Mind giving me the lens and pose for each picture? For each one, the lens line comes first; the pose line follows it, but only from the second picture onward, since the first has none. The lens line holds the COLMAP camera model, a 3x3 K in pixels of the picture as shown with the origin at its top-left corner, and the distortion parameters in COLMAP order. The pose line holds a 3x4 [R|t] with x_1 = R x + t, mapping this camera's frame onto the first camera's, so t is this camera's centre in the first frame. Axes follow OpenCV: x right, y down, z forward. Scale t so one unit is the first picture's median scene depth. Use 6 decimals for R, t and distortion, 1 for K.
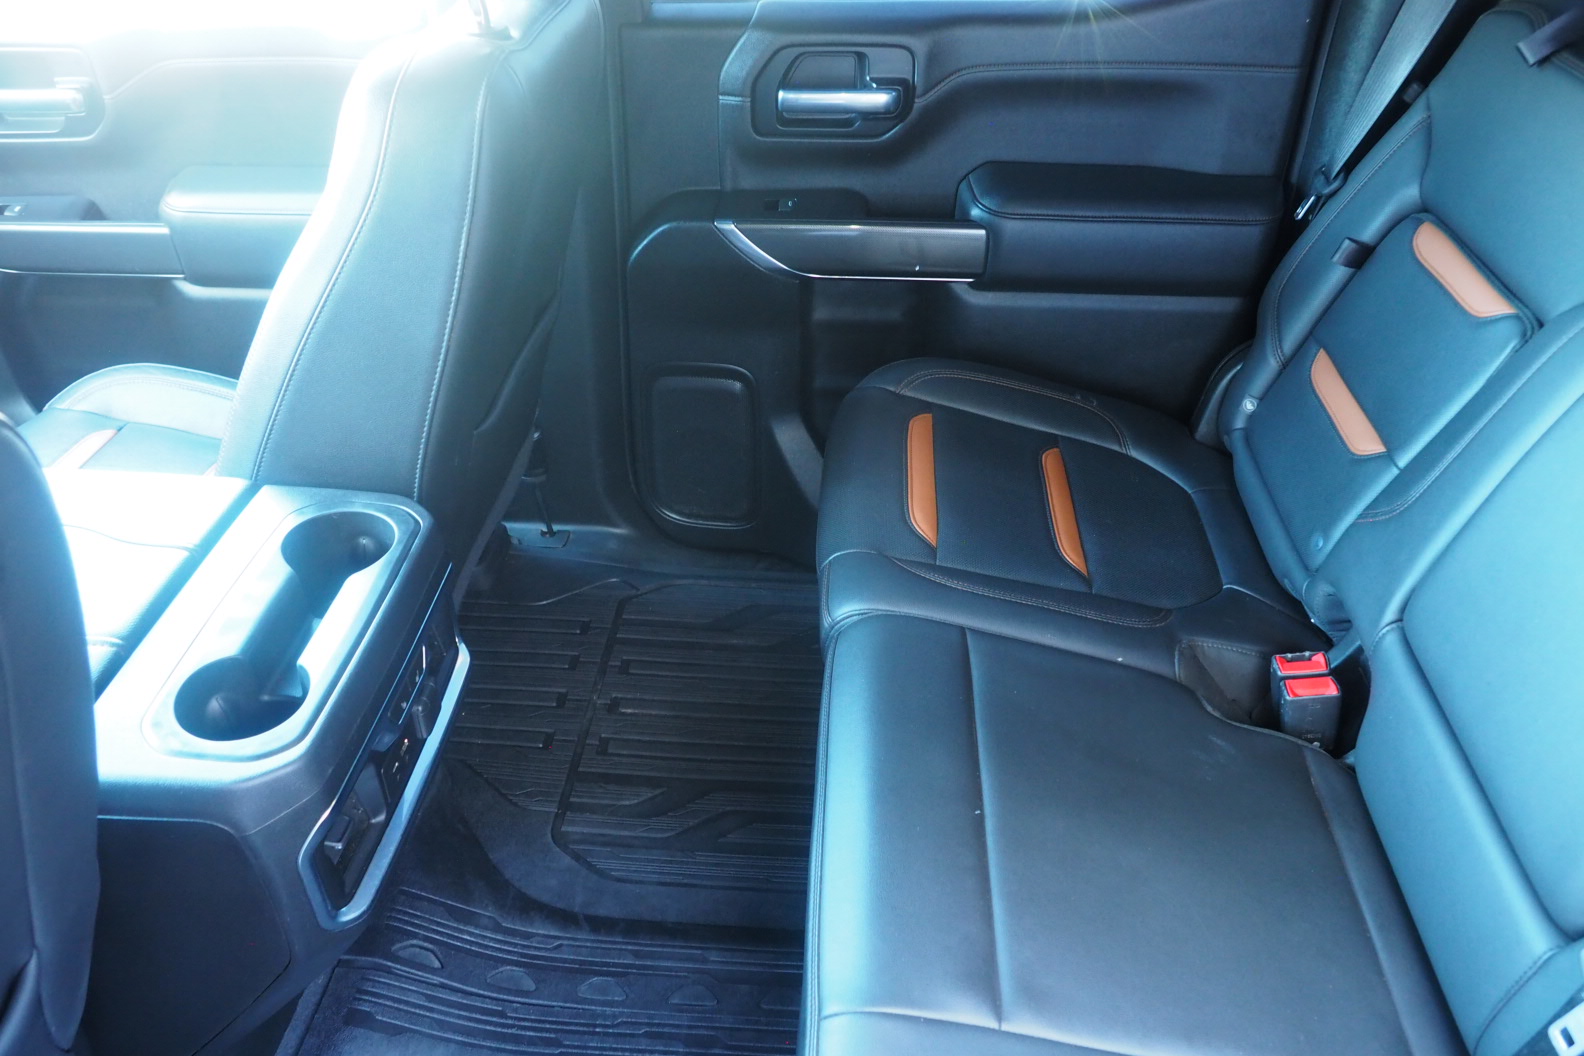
lens RADIAL K [[1170.5, 0, 792.5], [0, 1170.5, 526.6], [0, 0, 1]] dist [-0.029014, -0.000544]
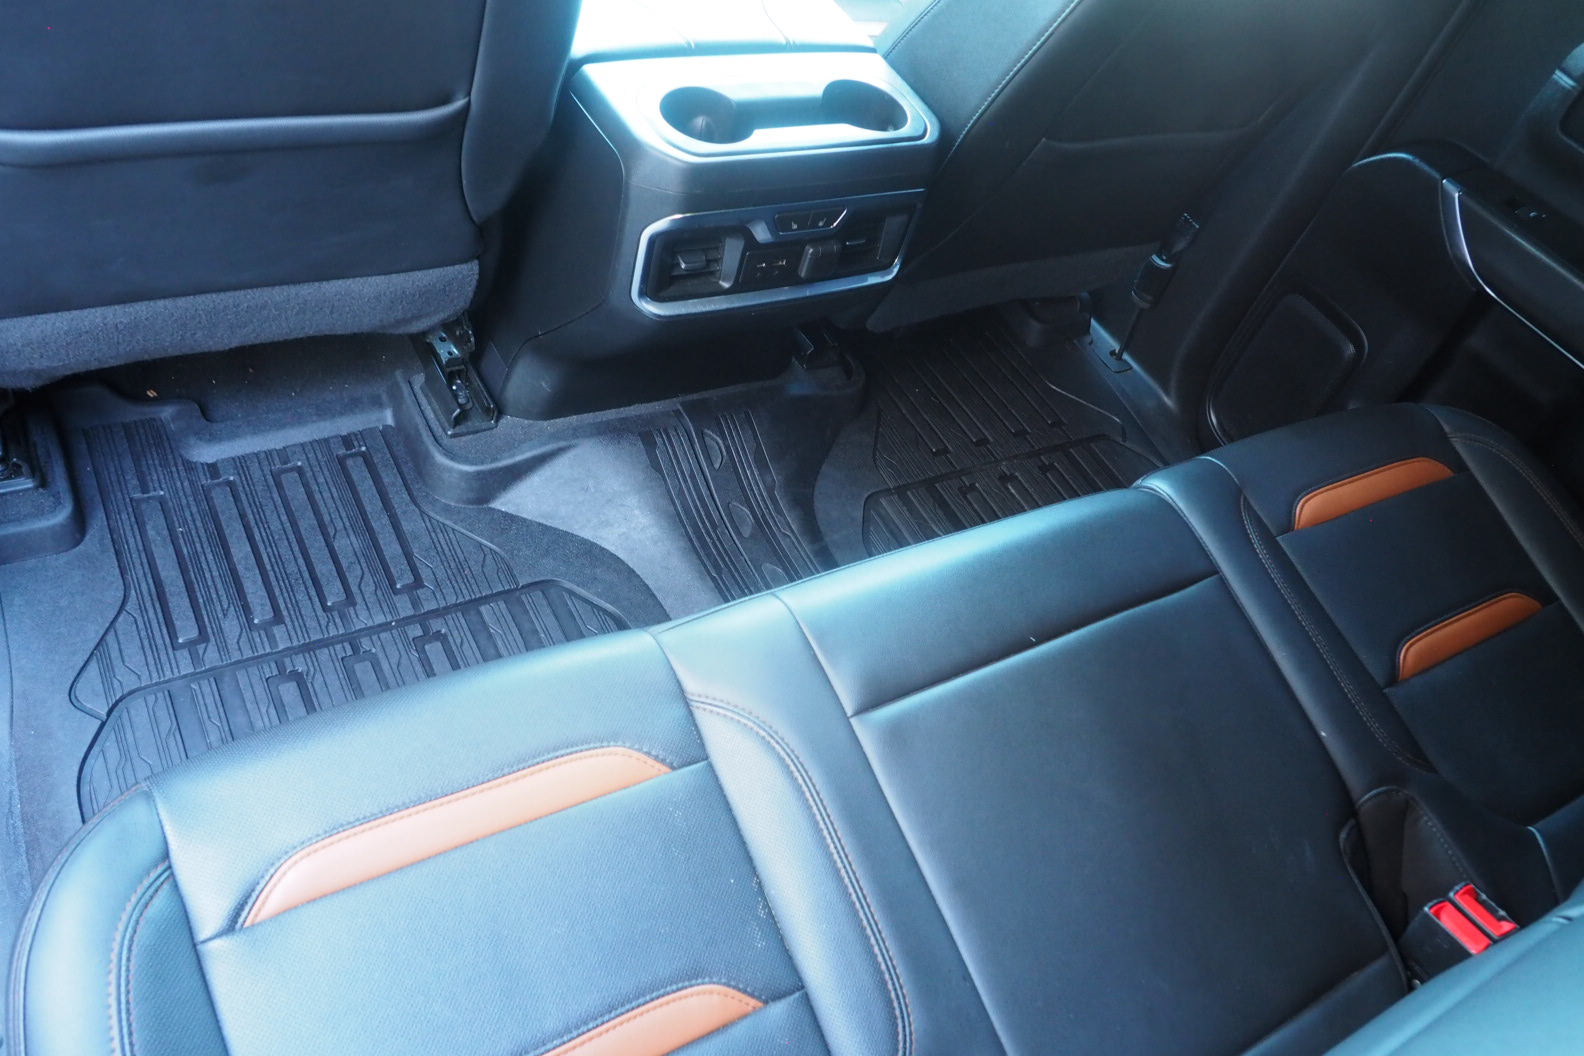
lens RADIAL K [[1170.5, 0, 796.6], [0, 1170.5, 528.5], [0, 0, 1]] dist [-0.029014, -0.000544]
pose [[0.535607, 0.697722, -0.475719, 0.363313], [-0.664721, 0.695785, 0.272083, 0.029406], [0.520837, 0.170491, 0.836458, 0.020695]]
